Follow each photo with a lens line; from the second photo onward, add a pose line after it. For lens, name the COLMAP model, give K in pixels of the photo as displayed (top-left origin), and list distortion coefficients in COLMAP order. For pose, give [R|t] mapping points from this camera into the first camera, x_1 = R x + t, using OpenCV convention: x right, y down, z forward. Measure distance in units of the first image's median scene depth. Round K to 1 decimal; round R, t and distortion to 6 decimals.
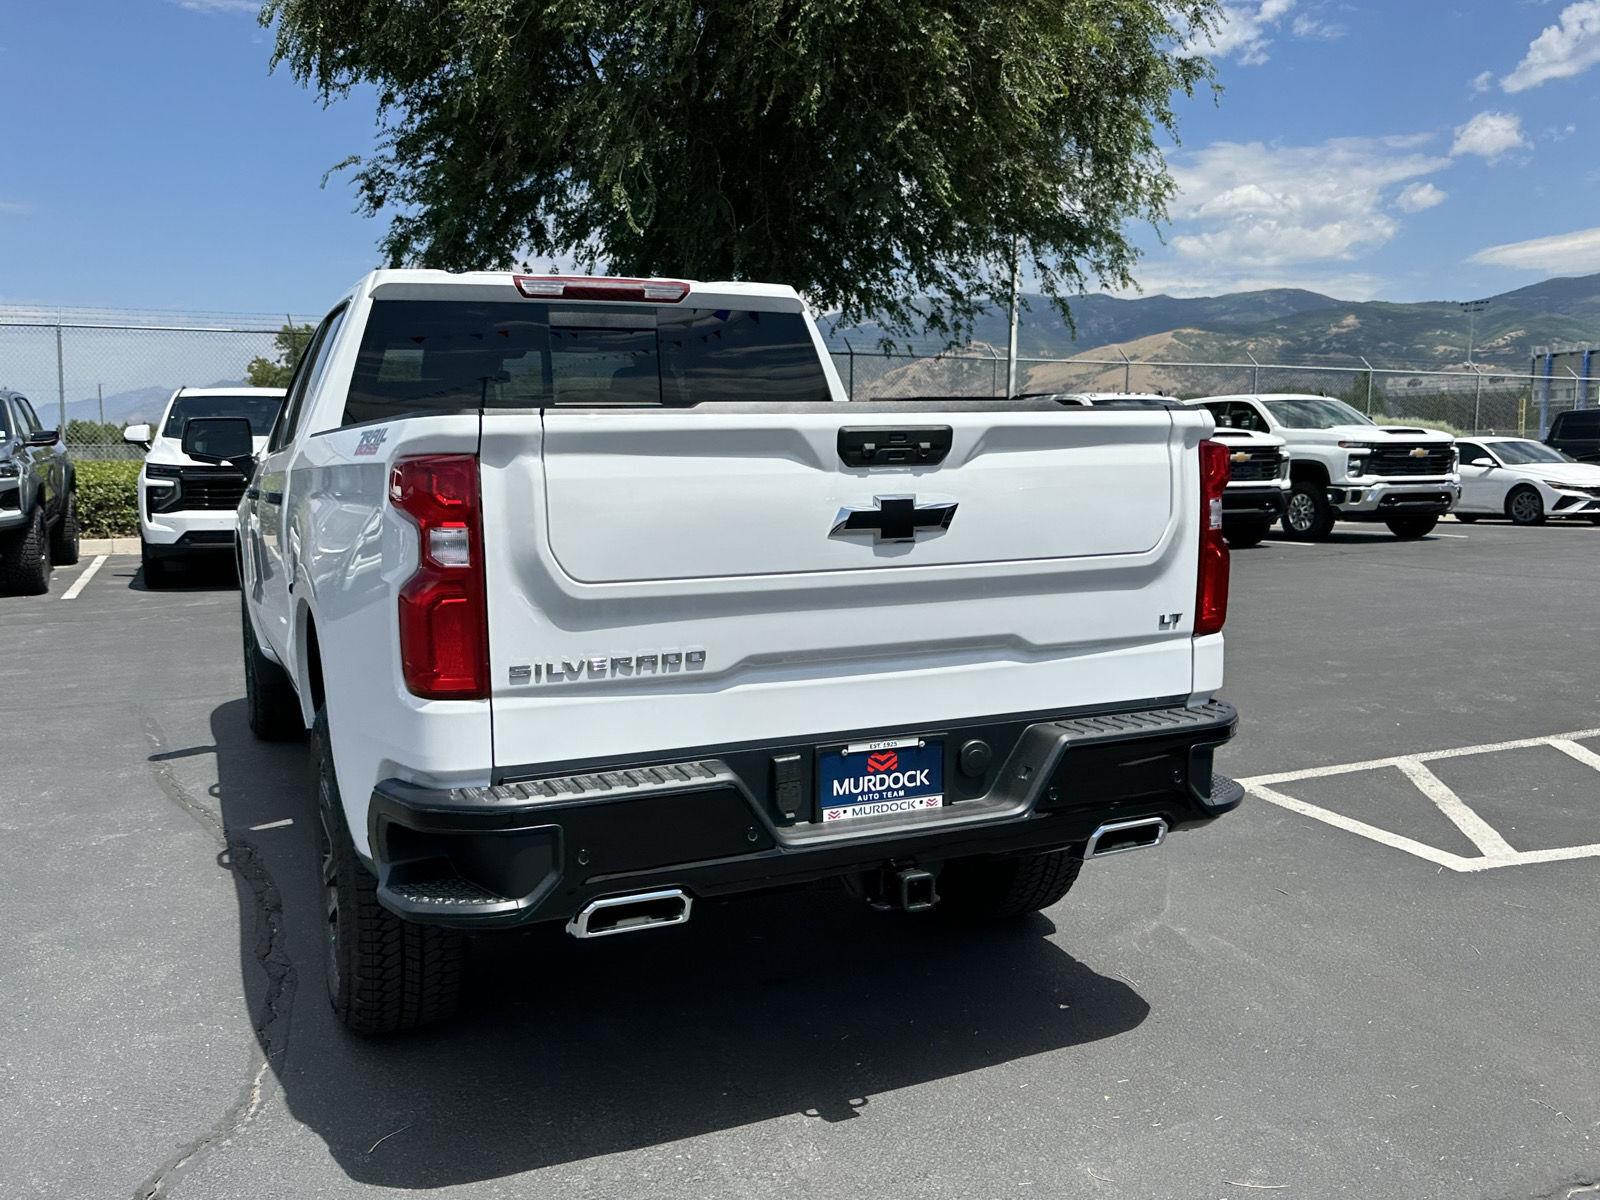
lens RADIAL K [[1396.7, 0, 800.0], [0, 1396.7, 600.0], [0, 0, 1]] dist [0.166373, -0.350275]
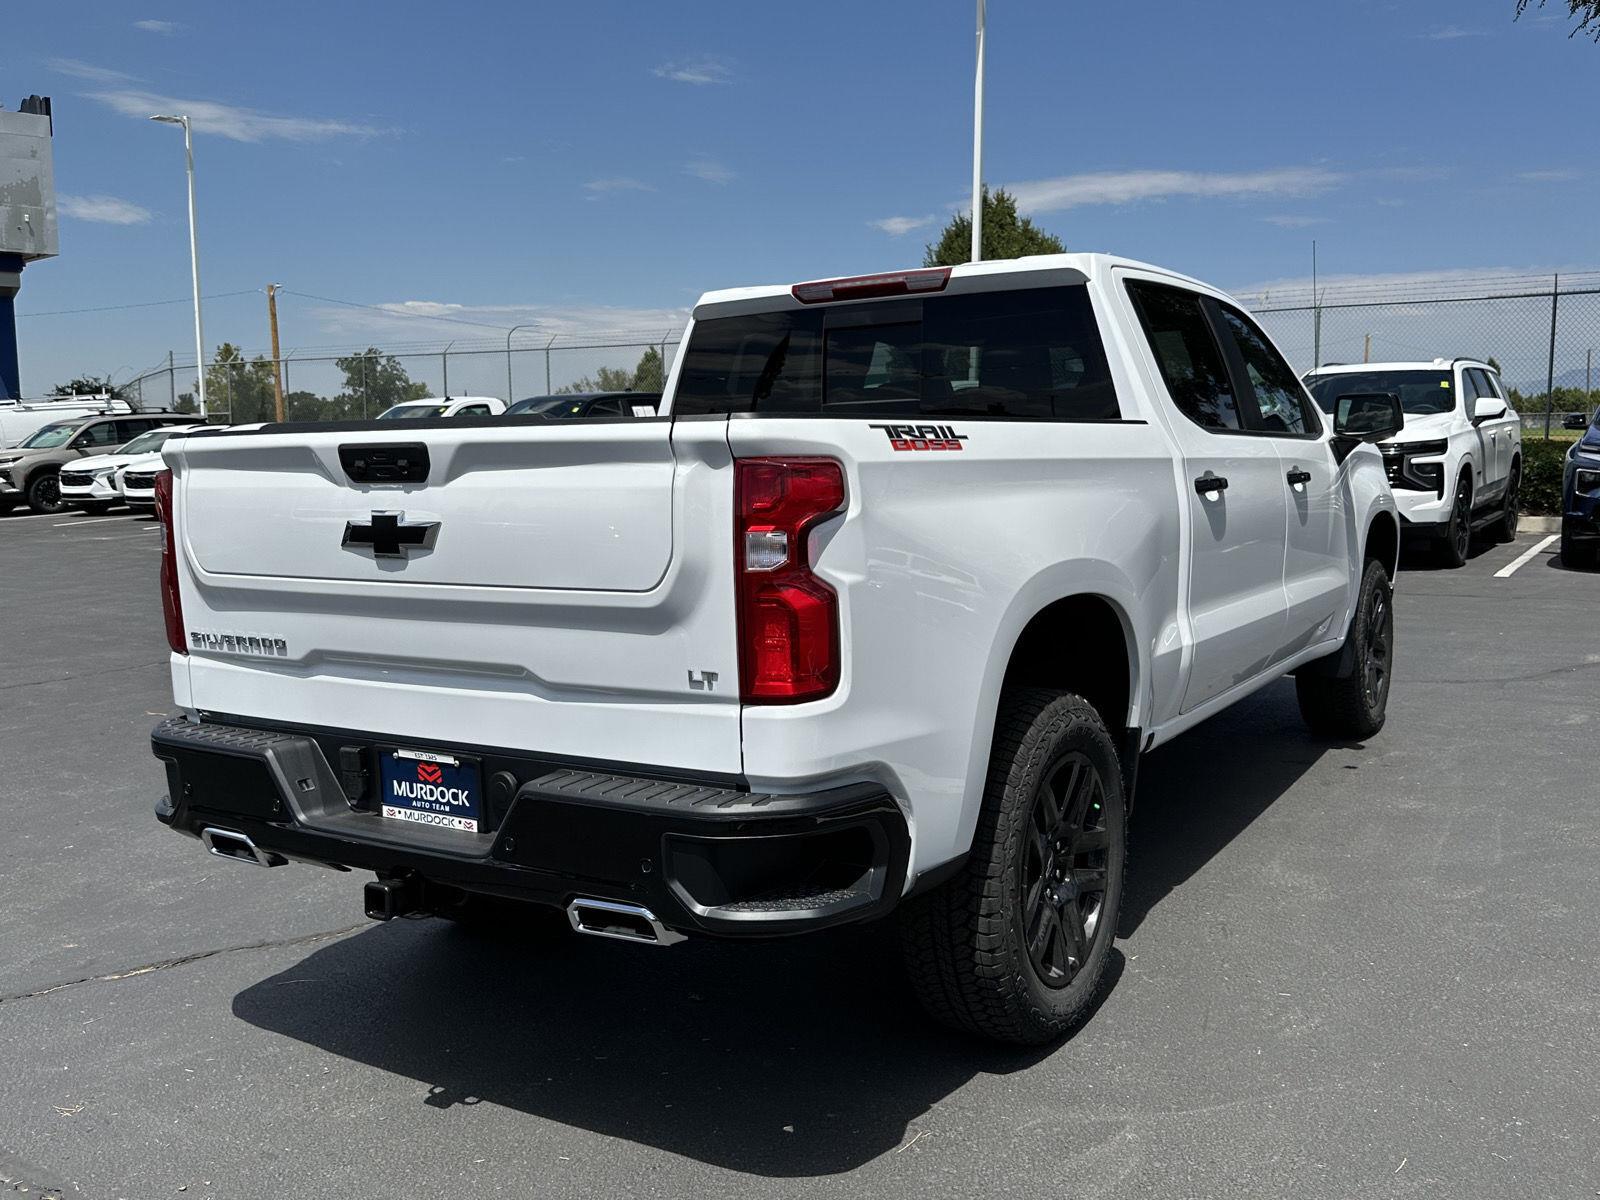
lens RADIAL K [[1396.7, 0, 800.0], [0, 1396.7, 600.0], [0, 0, 1]] dist [0.166373, -0.350275]
pose [[0.551752, 0.092560, -0.828856, 1.019481], [-0.074064, 0.995334, 0.061848, -0.090146], [0.830713, 0.027264, 0.556033, 0.635831]]
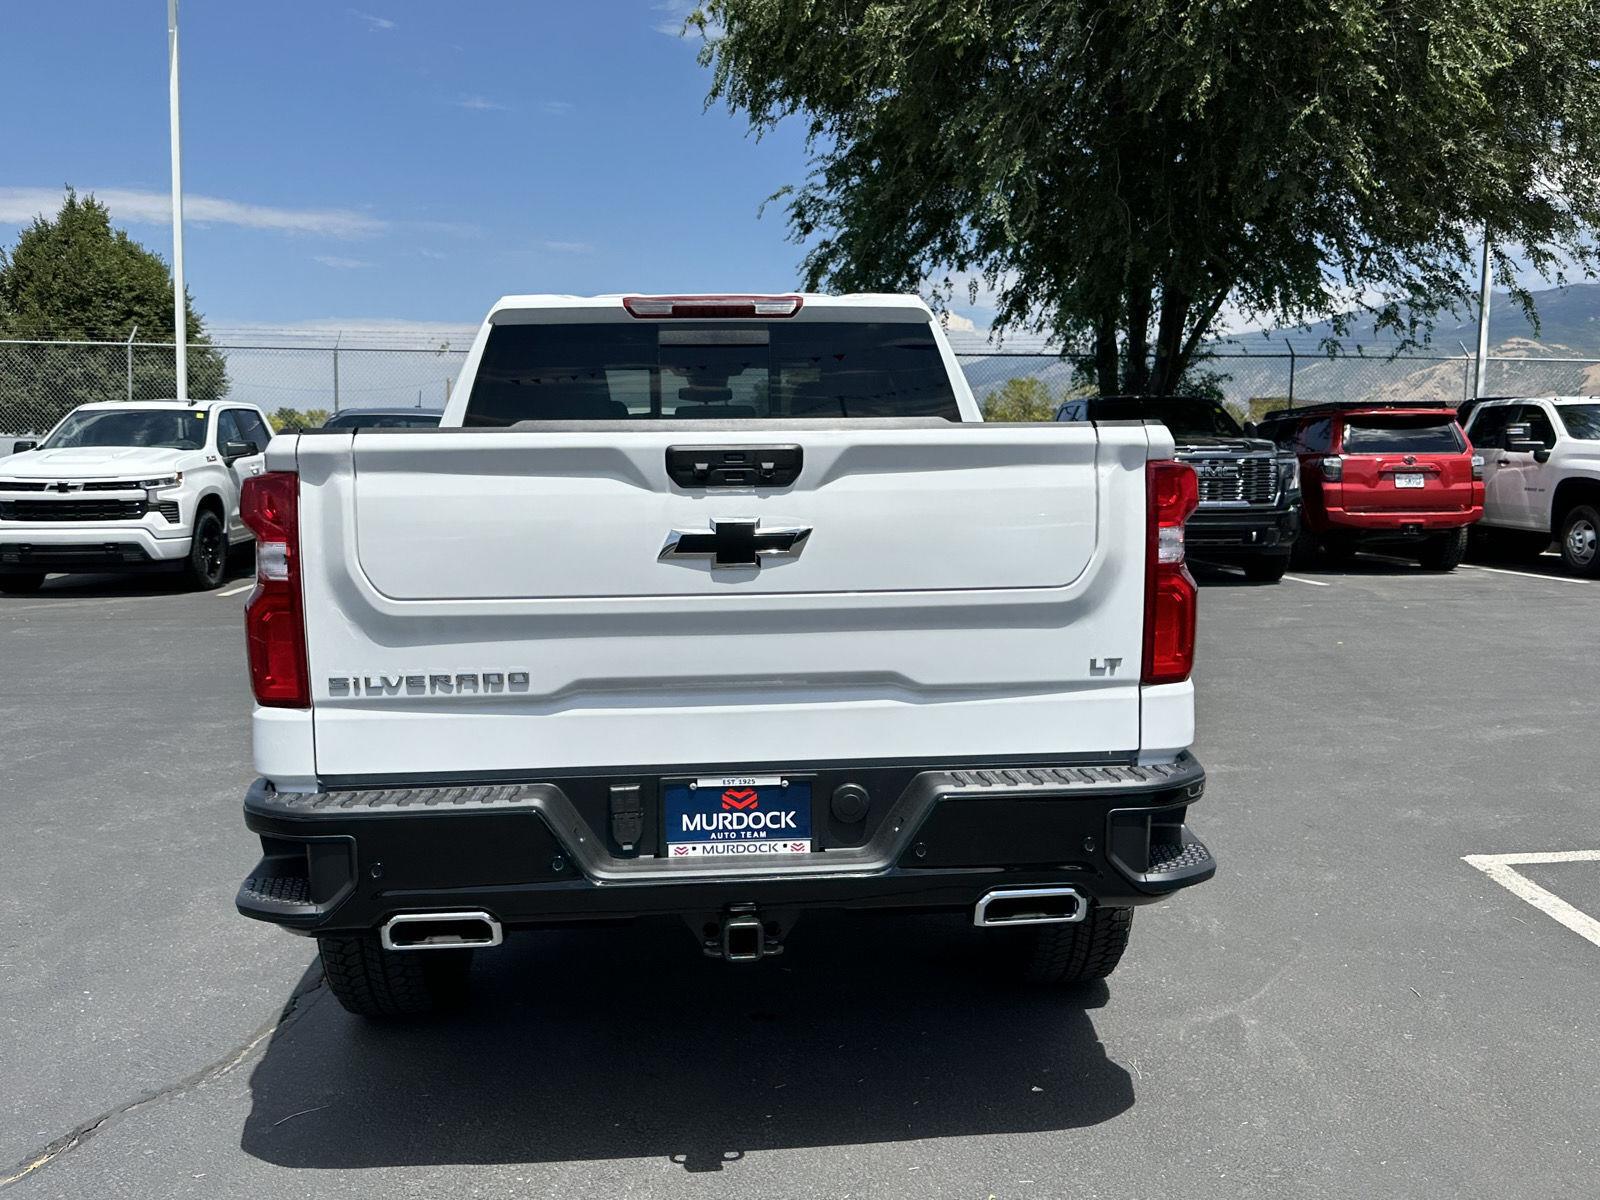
lens RADIAL K [[1394.0, 0, 795.5], [0, 1394.0, 602.8], [0, 0, 1]] dist [0.173051, -0.348813]
pose [[0.940871, 0.036145, -0.336831, 0.398342], [-0.038129, 0.999273, 0.000725, -0.018677], [0.336613, 0.012161, 0.941565, 0.119263]]
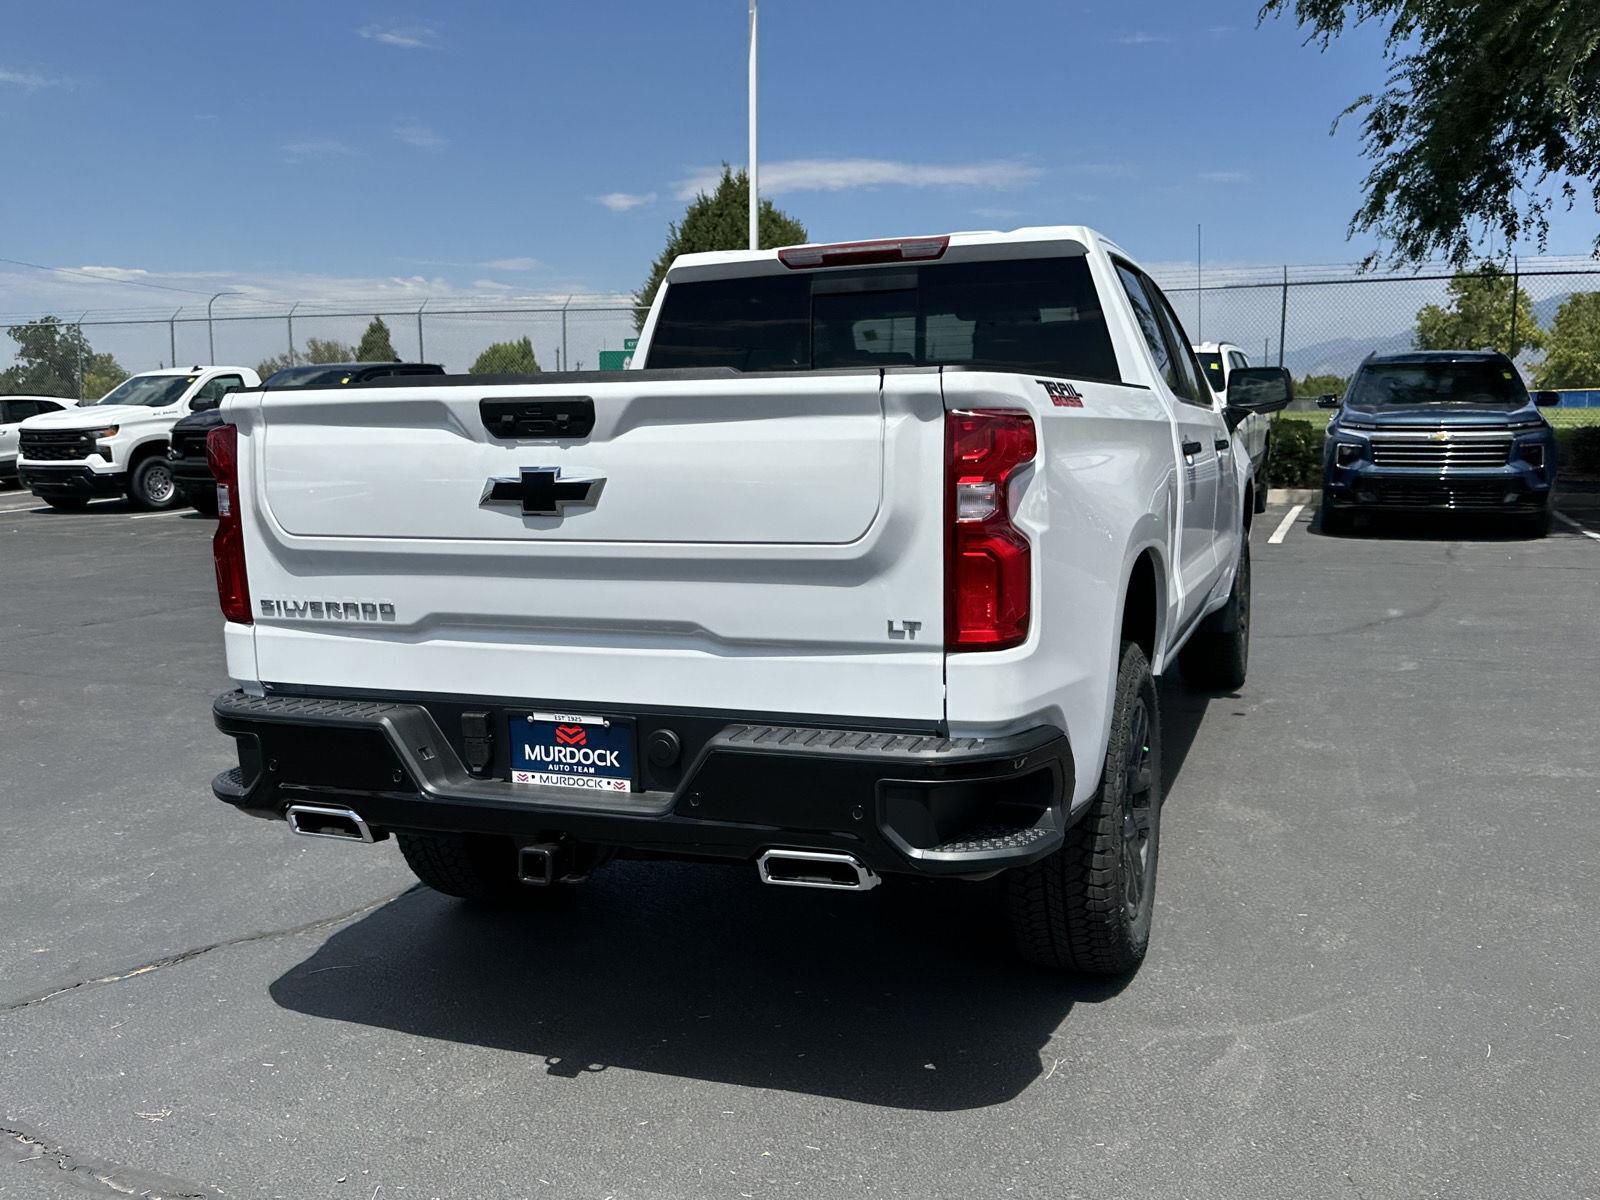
lens RADIAL K [[1394.0, 0, 795.5], [0, 1394.0, 602.8], [0, 0, 1]] dist [0.173051, -0.348813]
pose [[0.700961, 0.093192, -0.707085, 0.848250], [-0.067592, 0.995644, 0.064217, -0.051942], [0.709990, 0.002780, 0.704207, 0.401053]]
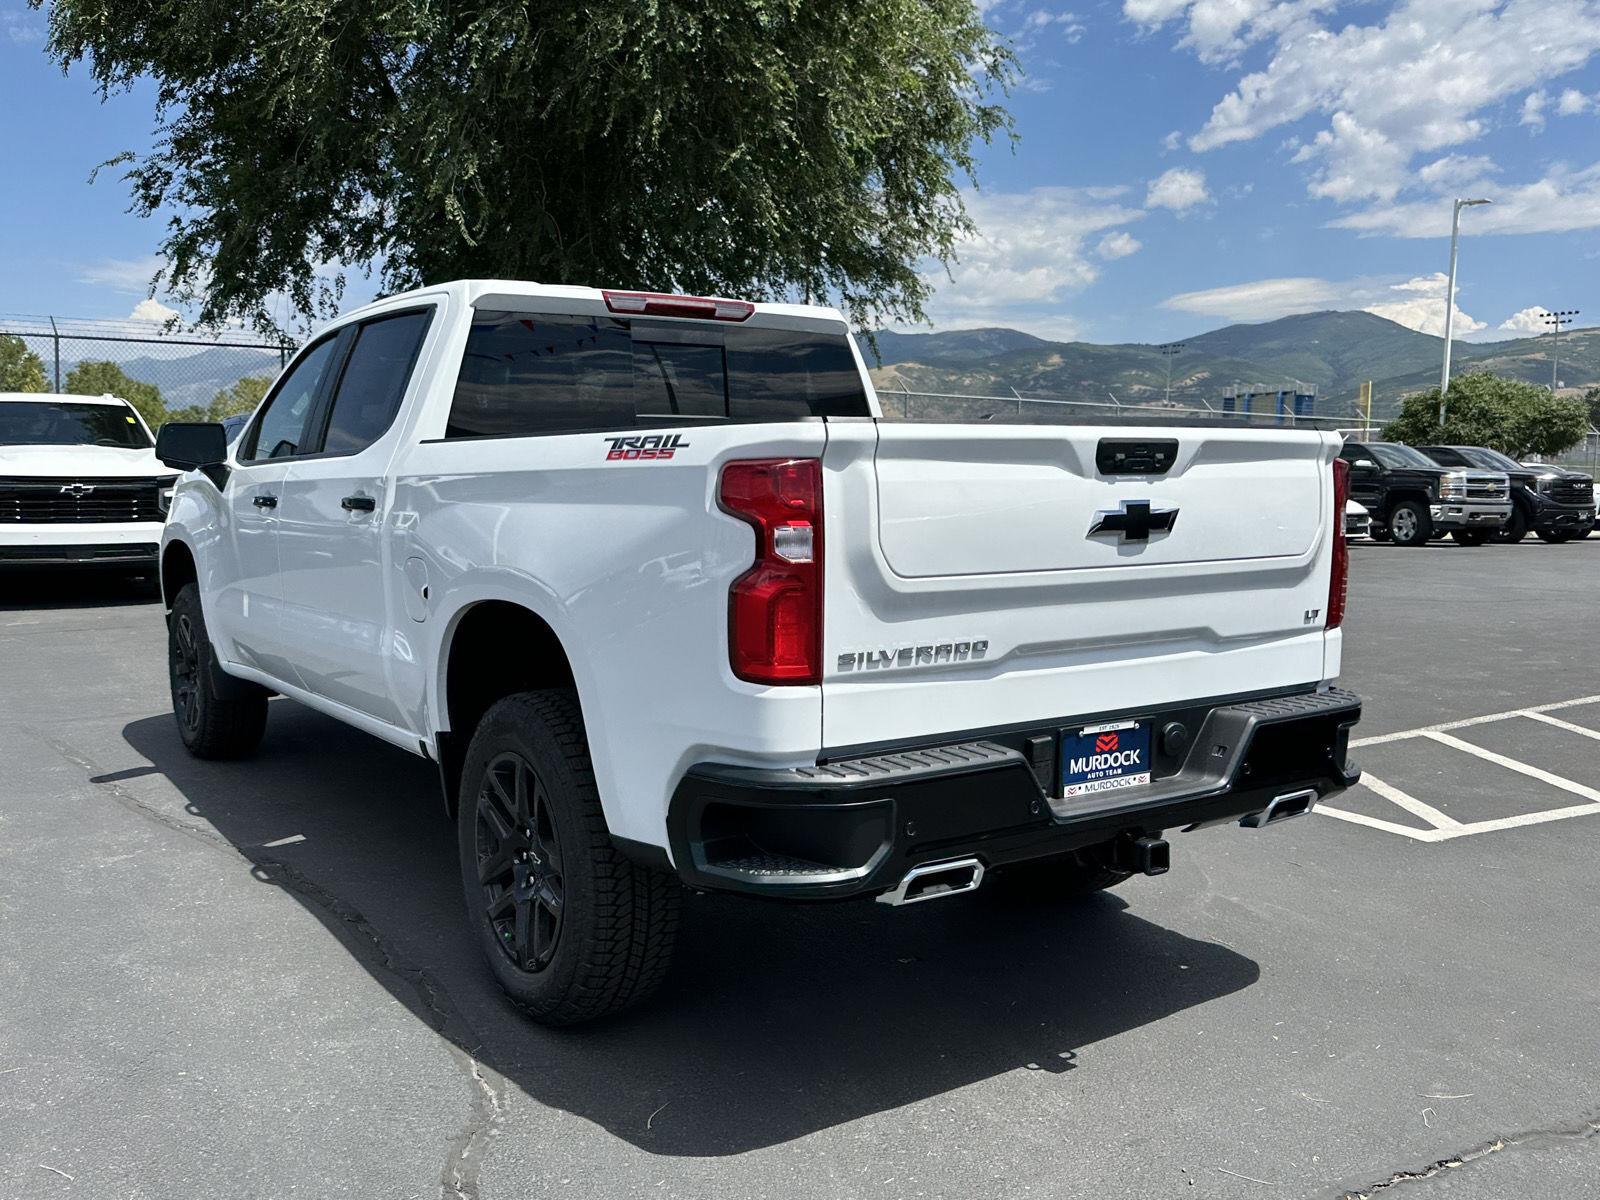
lens RADIAL K [[1394.0, 0, 795.5], [0, 1394.0, 602.8], [0, 0, 1]] dist [0.173051, -0.348813]
pose [[0.982589, -0.002843, 0.185773, -0.378617], [0.005556, 0.999885, -0.014086, 0.019254], [-0.185711, 0.014873, 0.982492, -0.043047]]
